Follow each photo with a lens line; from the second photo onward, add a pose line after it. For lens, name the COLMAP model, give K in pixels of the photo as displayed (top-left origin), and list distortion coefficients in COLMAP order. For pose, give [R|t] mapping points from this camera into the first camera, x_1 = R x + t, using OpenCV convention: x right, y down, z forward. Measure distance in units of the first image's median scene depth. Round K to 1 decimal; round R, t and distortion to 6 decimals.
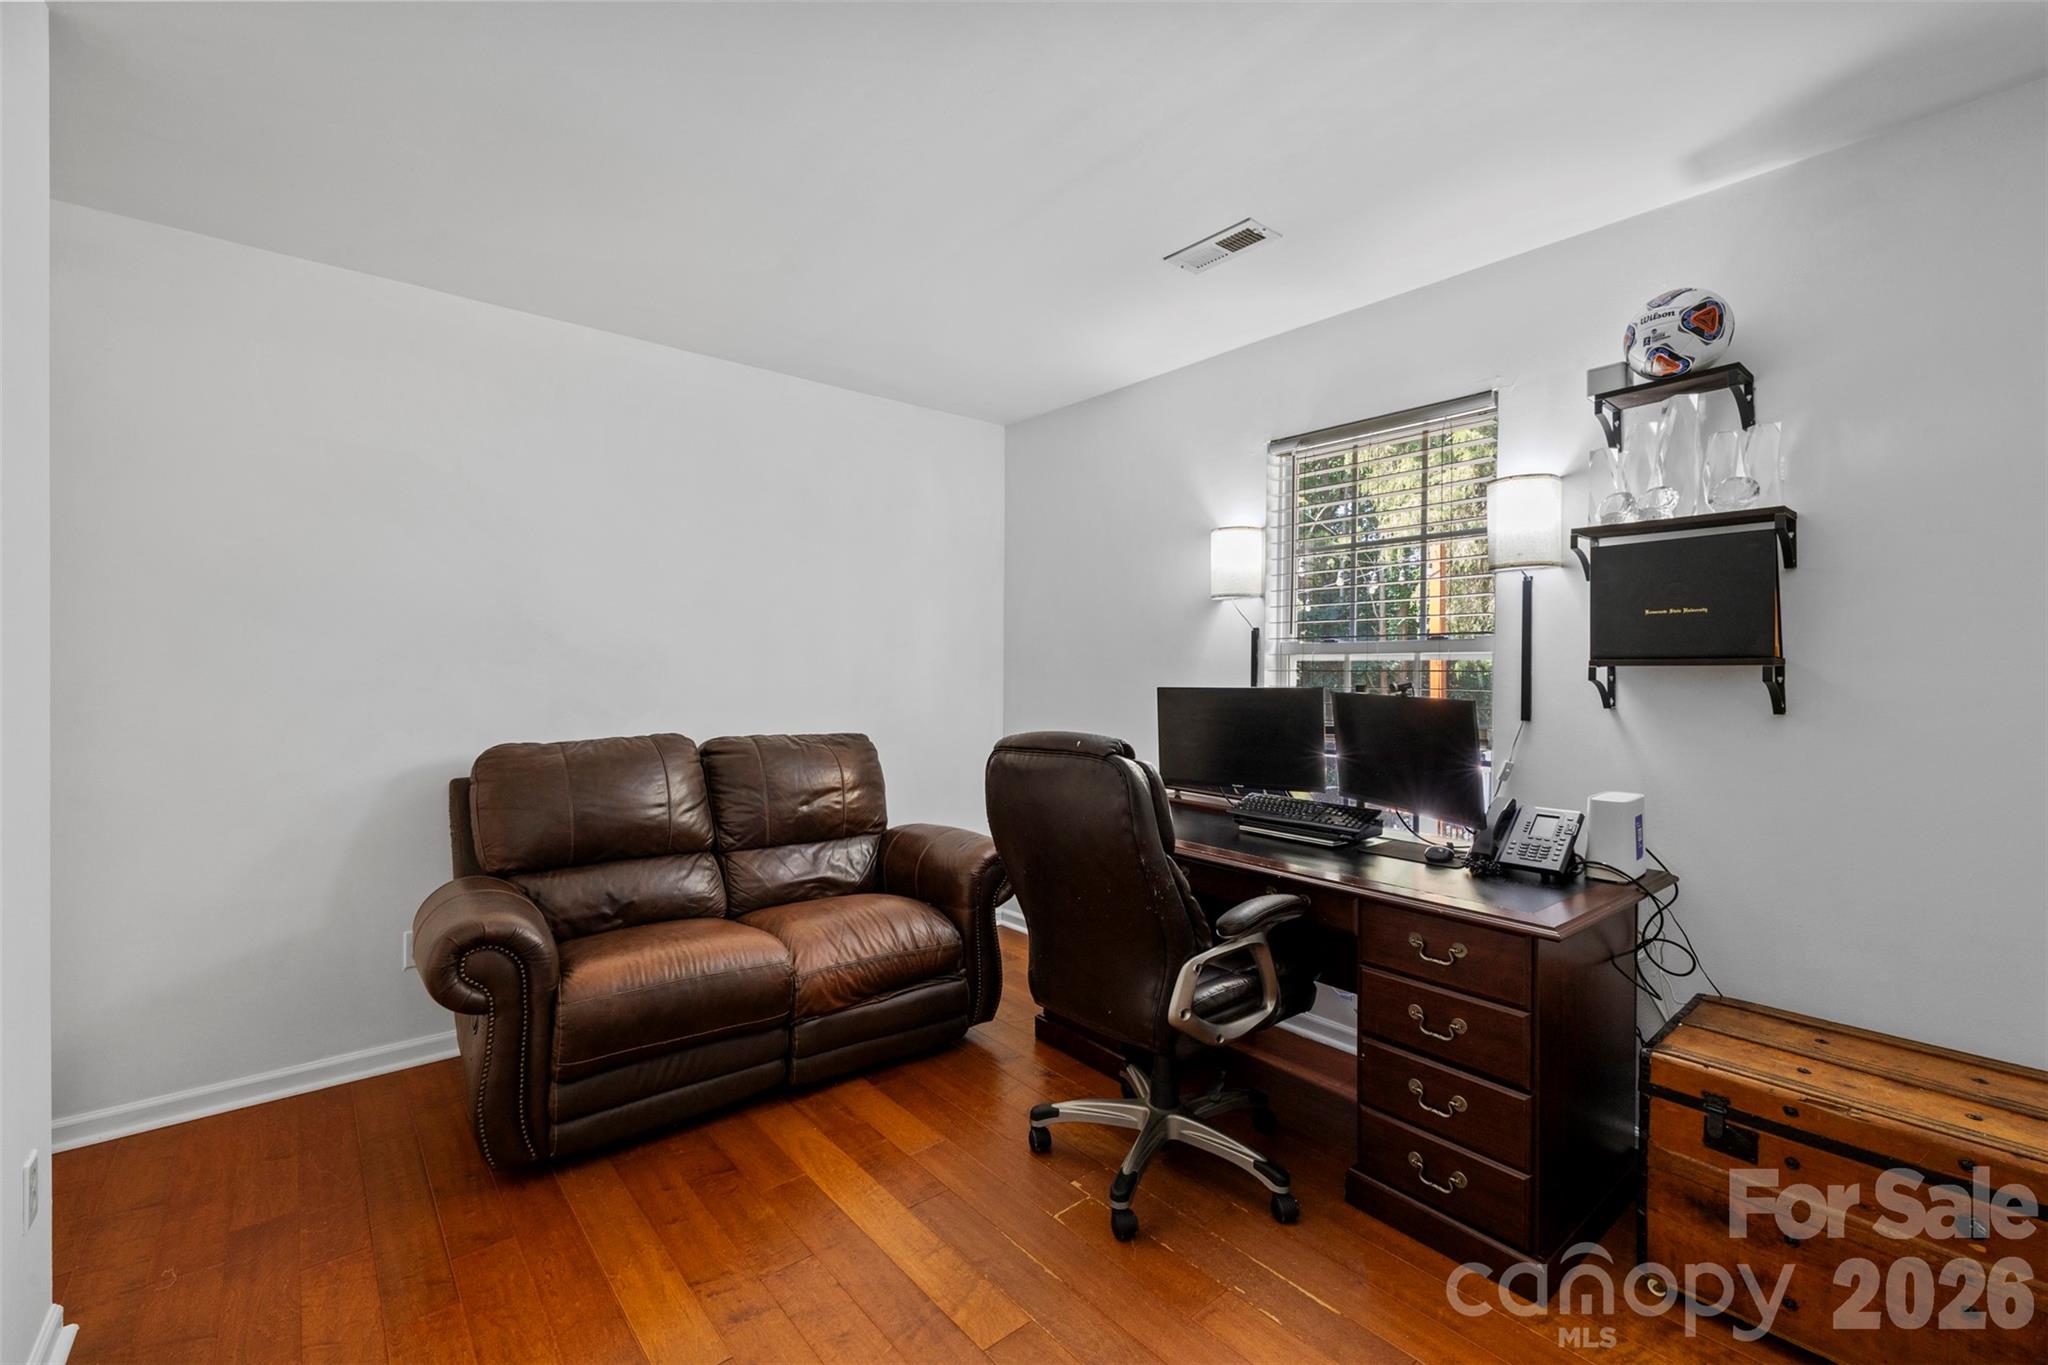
lens RADIAL K [[865.8, 0, 1021.5], [0, 865.8, 674.5], [0, 0, 1]] dist [0.004887, 0.000015]
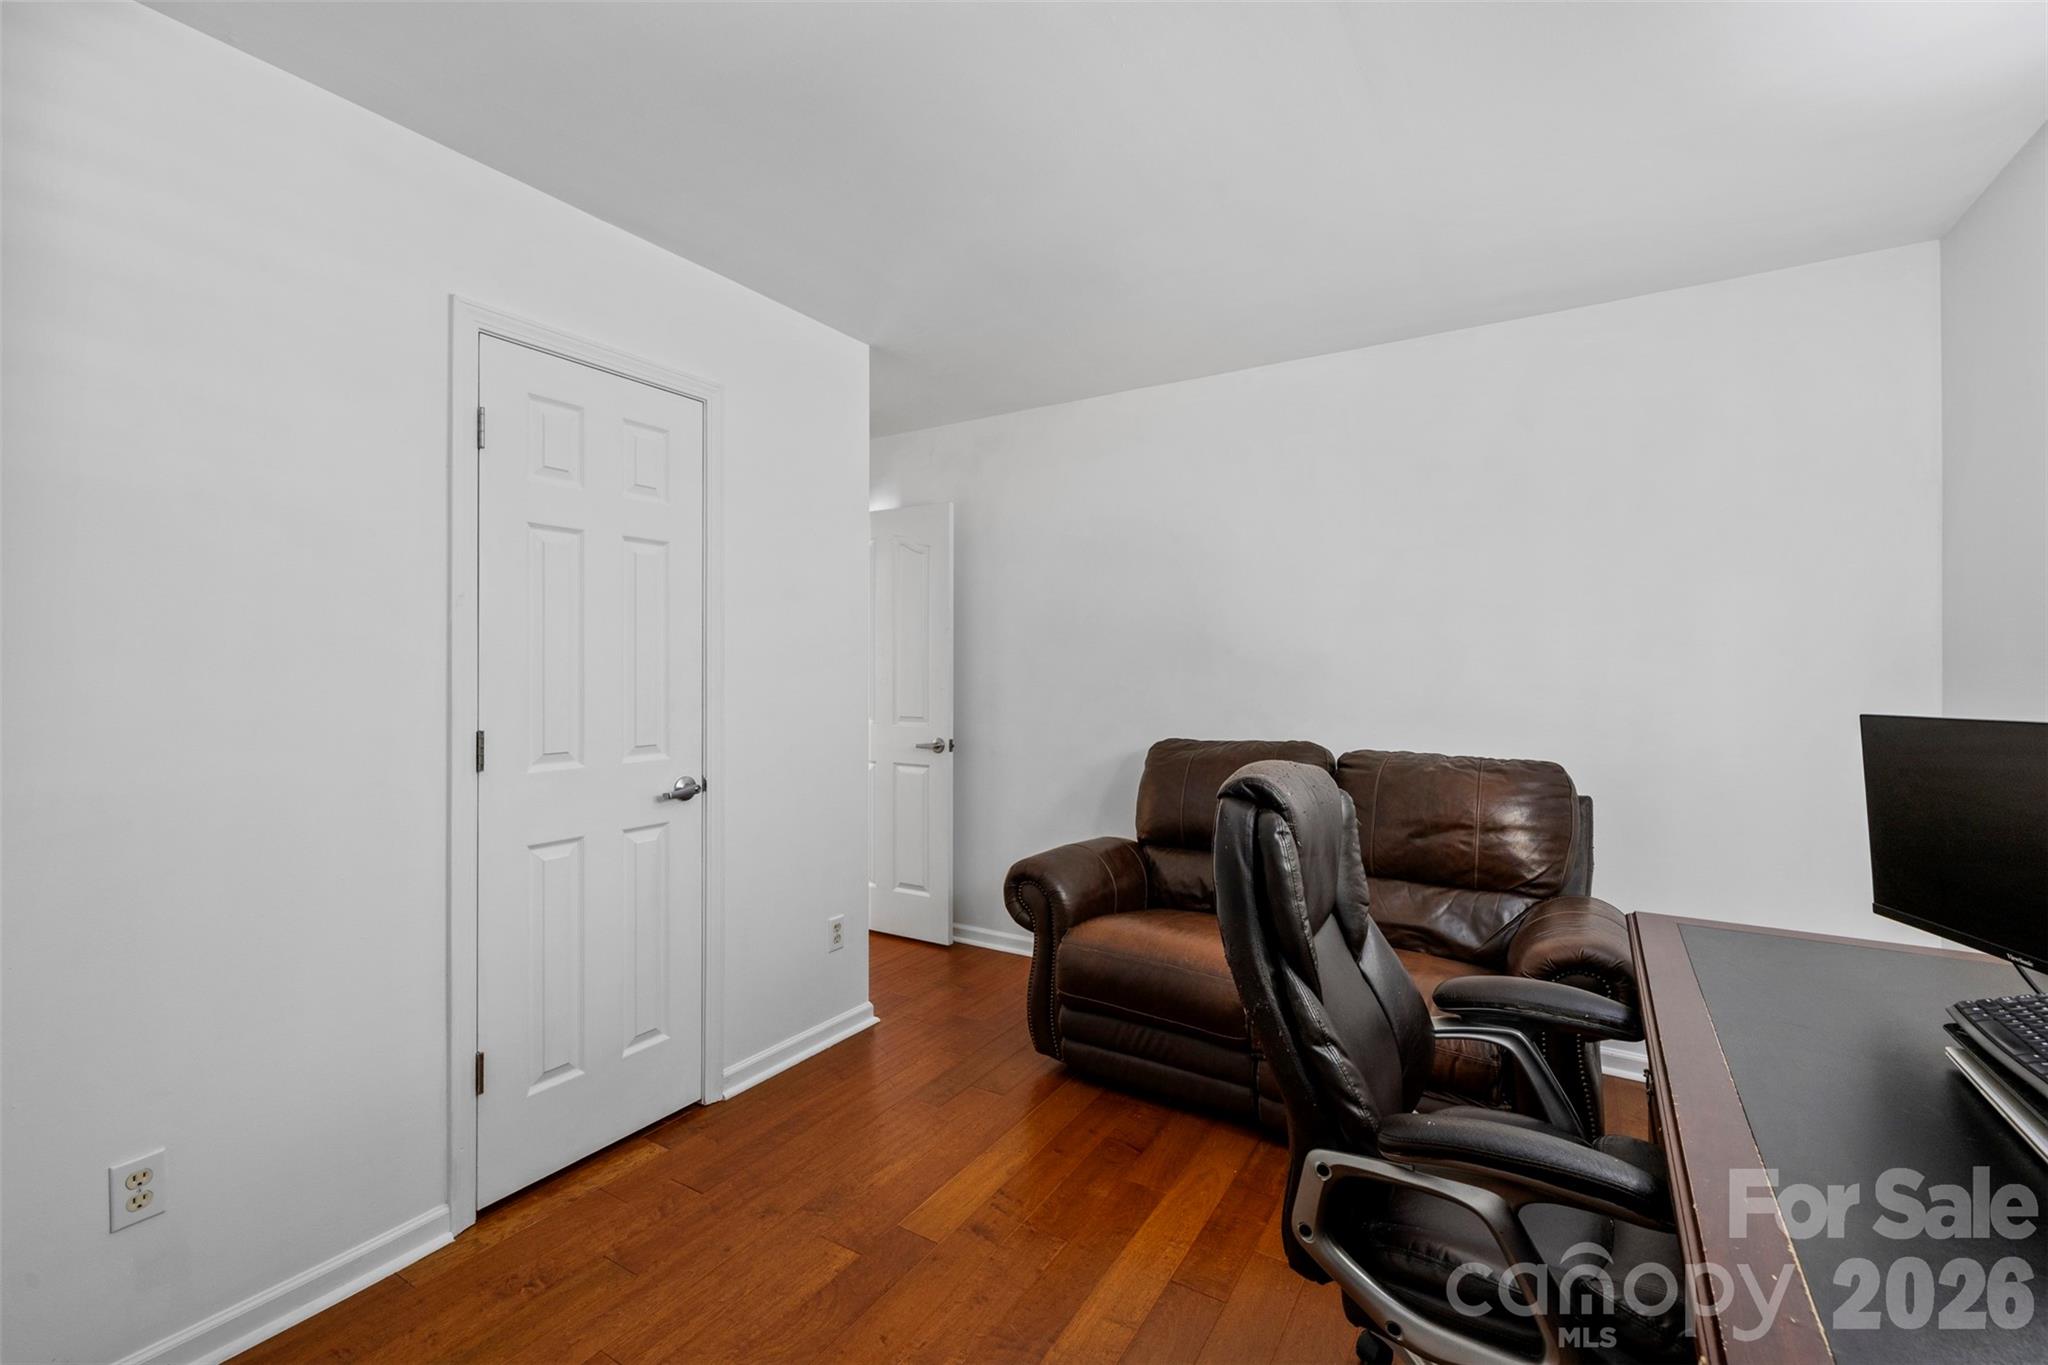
lens RADIAL K [[865.8, 0, 1021.5], [0, 865.8, 674.5], [0, 0, 1]] dist [0.004887, 0.000015]
pose [[0.314987, -0.002510, -0.949093, 0.486276], [-0.008230, 0.999952, -0.005376, -0.000465], [0.949060, 0.009504, 0.314952, 0.413402]]
